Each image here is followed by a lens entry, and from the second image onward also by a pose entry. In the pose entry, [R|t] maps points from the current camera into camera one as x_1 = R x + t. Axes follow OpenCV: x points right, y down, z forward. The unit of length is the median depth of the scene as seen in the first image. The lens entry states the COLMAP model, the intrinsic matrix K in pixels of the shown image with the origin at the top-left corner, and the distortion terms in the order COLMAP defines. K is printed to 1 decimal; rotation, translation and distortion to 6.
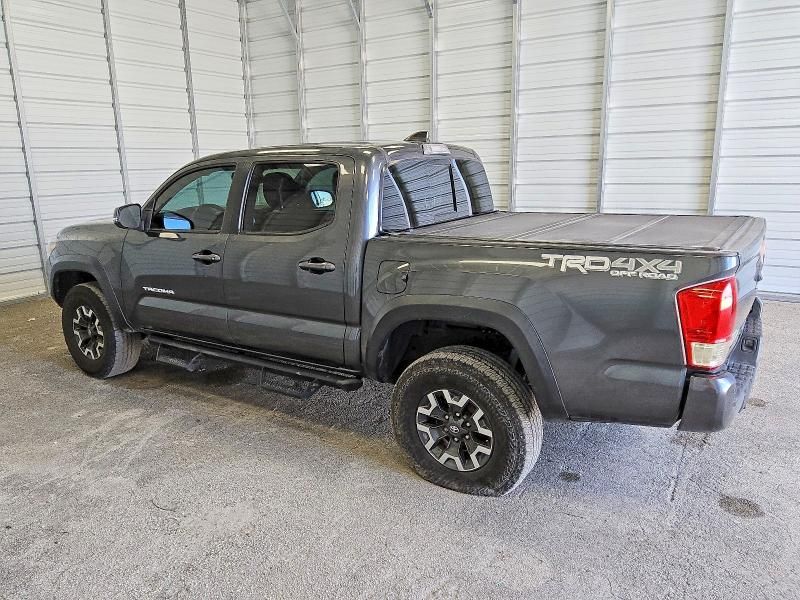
lens RADIAL K [[610.4, 0, 400.0], [0, 610.4, 300.0], [0, 0, 1]] dist [0.008011, -0.005433]
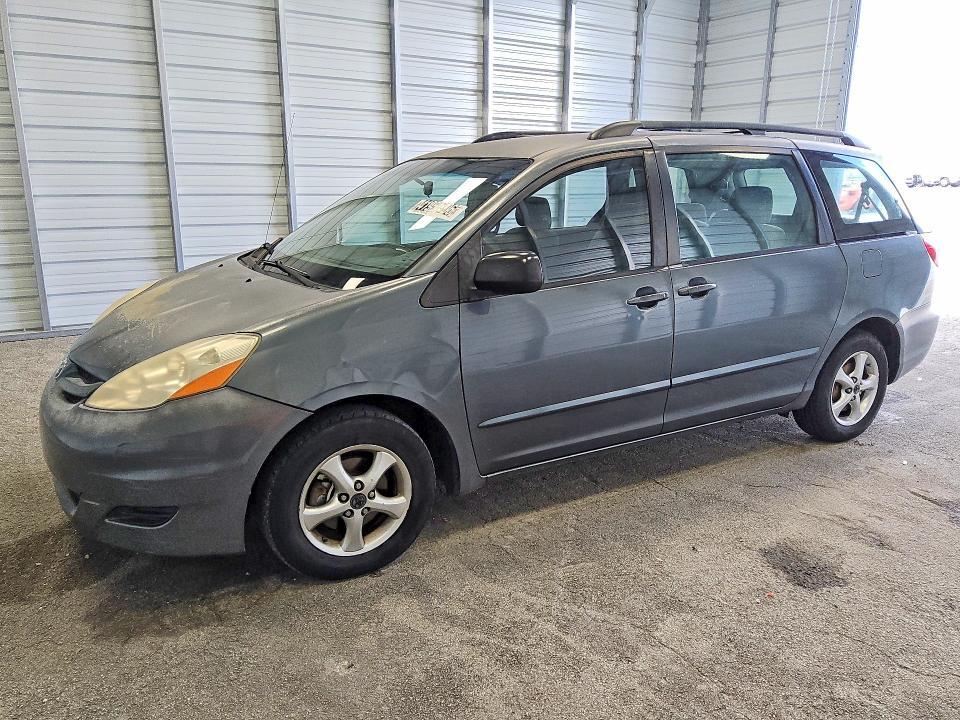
lens RADIAL K [[721.2, 0, 480.0], [0, 721.2, 360.0], [0, 0, 1]] dist [-0.008803, 0.004894]
pose [[0.425726, -0.200510, 0.882357, -0.656854], [0.184114, 0.973935, 0.132488, -0.066952], [-0.885923, 0.106051, 0.451546, 0.452856]]
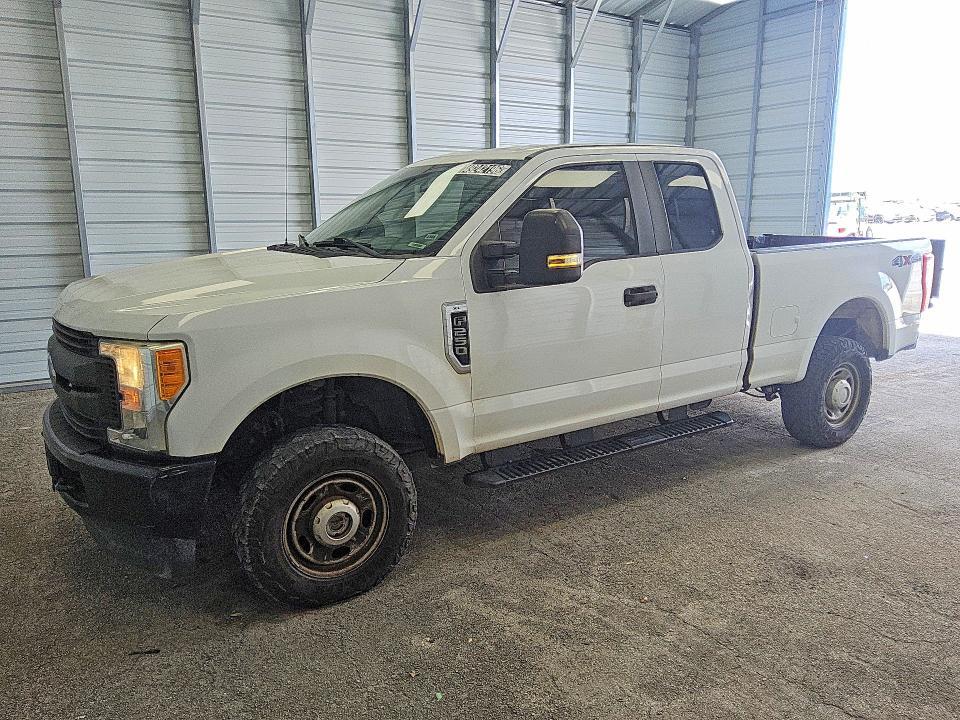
lens RADIAL K [[732.5, 0, 480.0], [0, 732.5, 360.0], [0, 0, 1]] dist [0.008011, -0.005433]
pose [[0.414624, -0.153950, 0.896876, -0.769200], [0.200303, 0.976853, 0.075078, -0.078510], [-0.887674, 0.148517, 0.435863, 0.441925]]
